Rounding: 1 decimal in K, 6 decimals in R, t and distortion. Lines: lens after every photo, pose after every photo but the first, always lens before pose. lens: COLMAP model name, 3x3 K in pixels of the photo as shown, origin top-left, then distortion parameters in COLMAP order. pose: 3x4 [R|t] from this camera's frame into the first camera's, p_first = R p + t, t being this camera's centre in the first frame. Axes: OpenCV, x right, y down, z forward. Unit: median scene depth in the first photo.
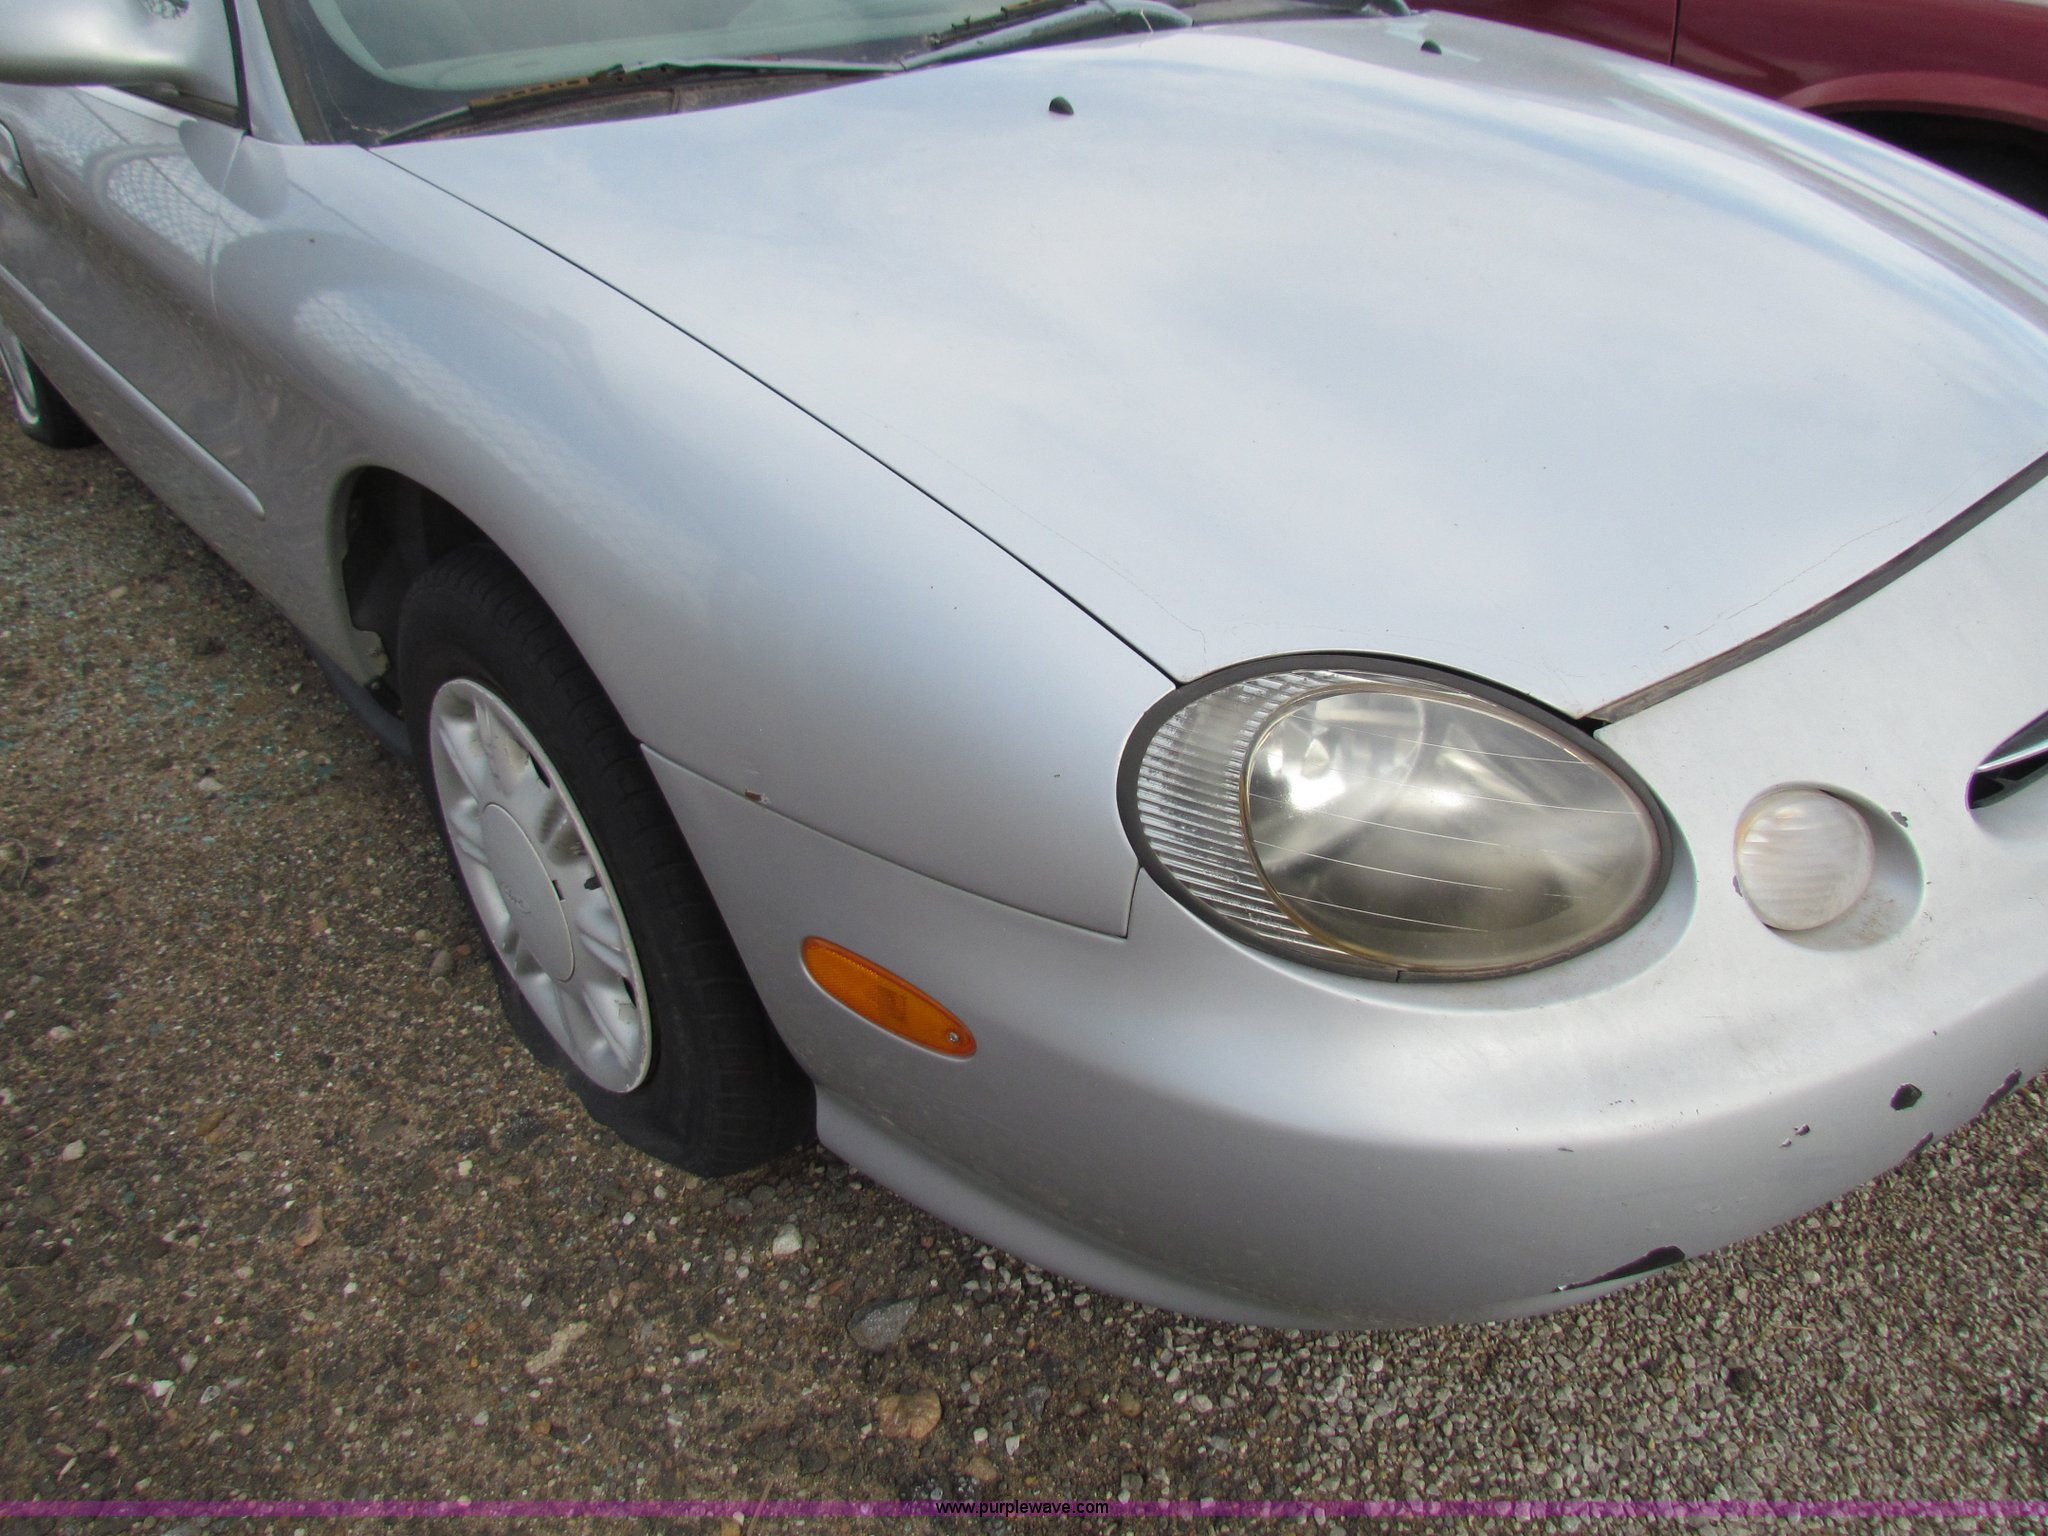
lens RADIAL K [[1470.1, 0, 1025.4], [0, 1470.1, 778.0], [0, 0, 1]] dist [-0.013532, 0.011105]
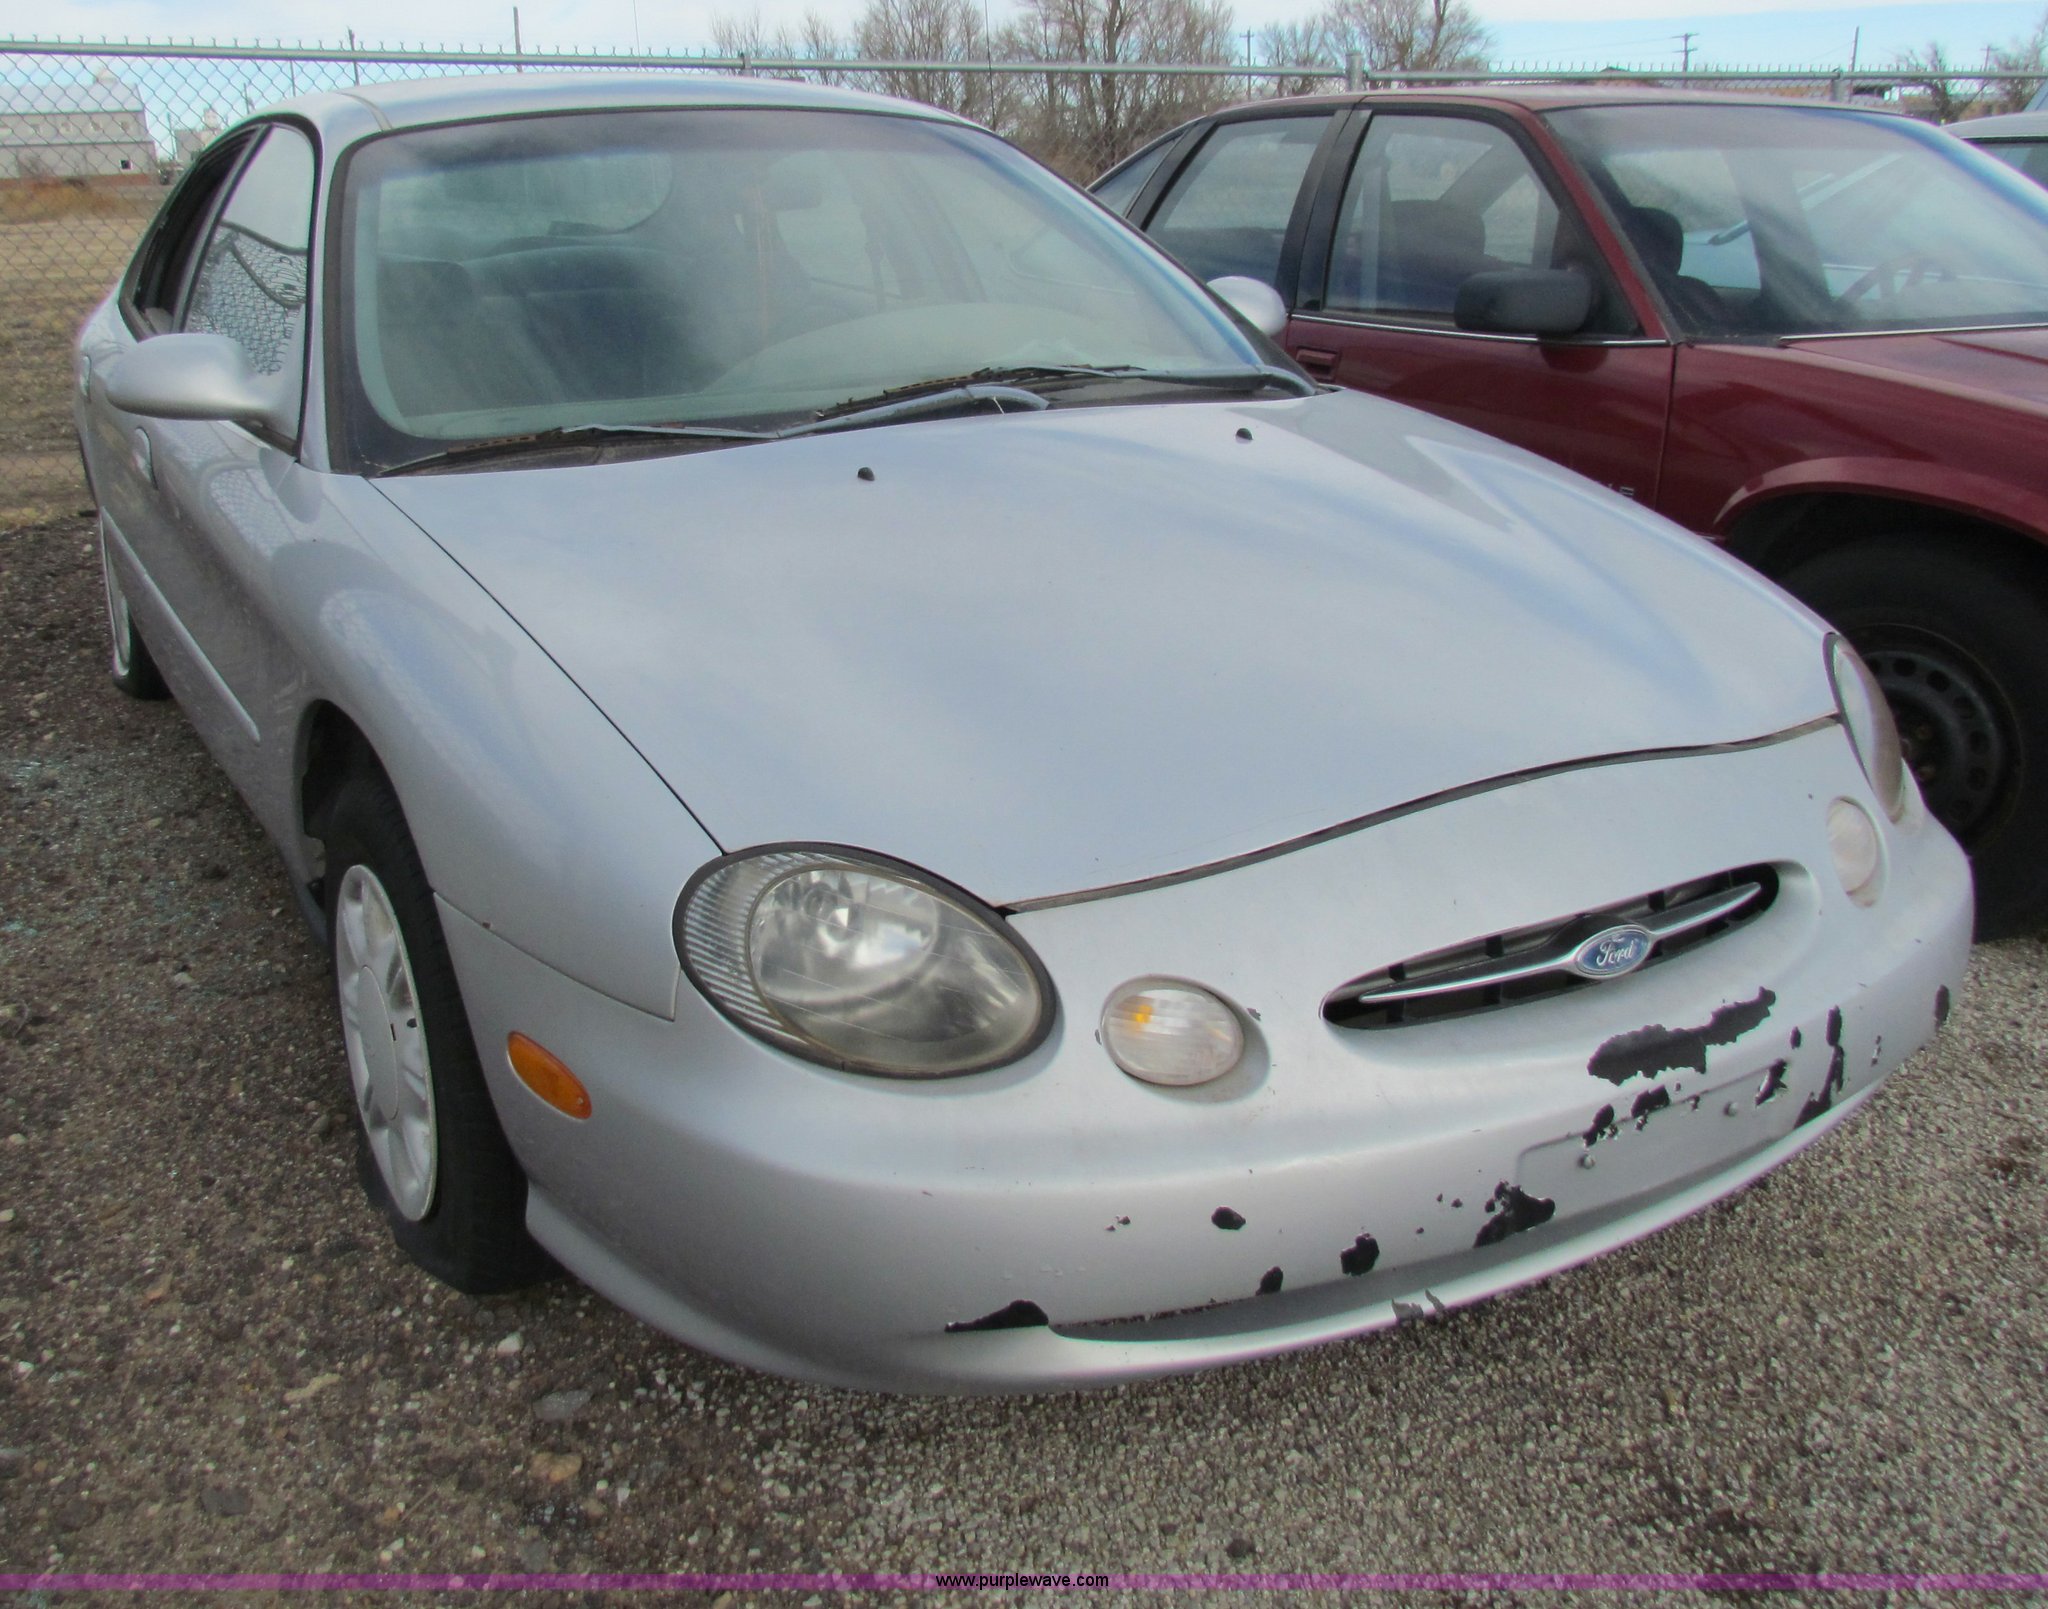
lens RADIAL K [[2364.8, 0, 1023.8], [0, 2364.8, 805.6], [0, 0, 1]] dist [0.067132, -0.080751]
pose [[0.969117, 0.079589, -0.233403, 0.649331], [-0.133400, 0.965243, -0.224748, 0.265739], [0.207403, 0.248943, 0.946050, -0.846995]]
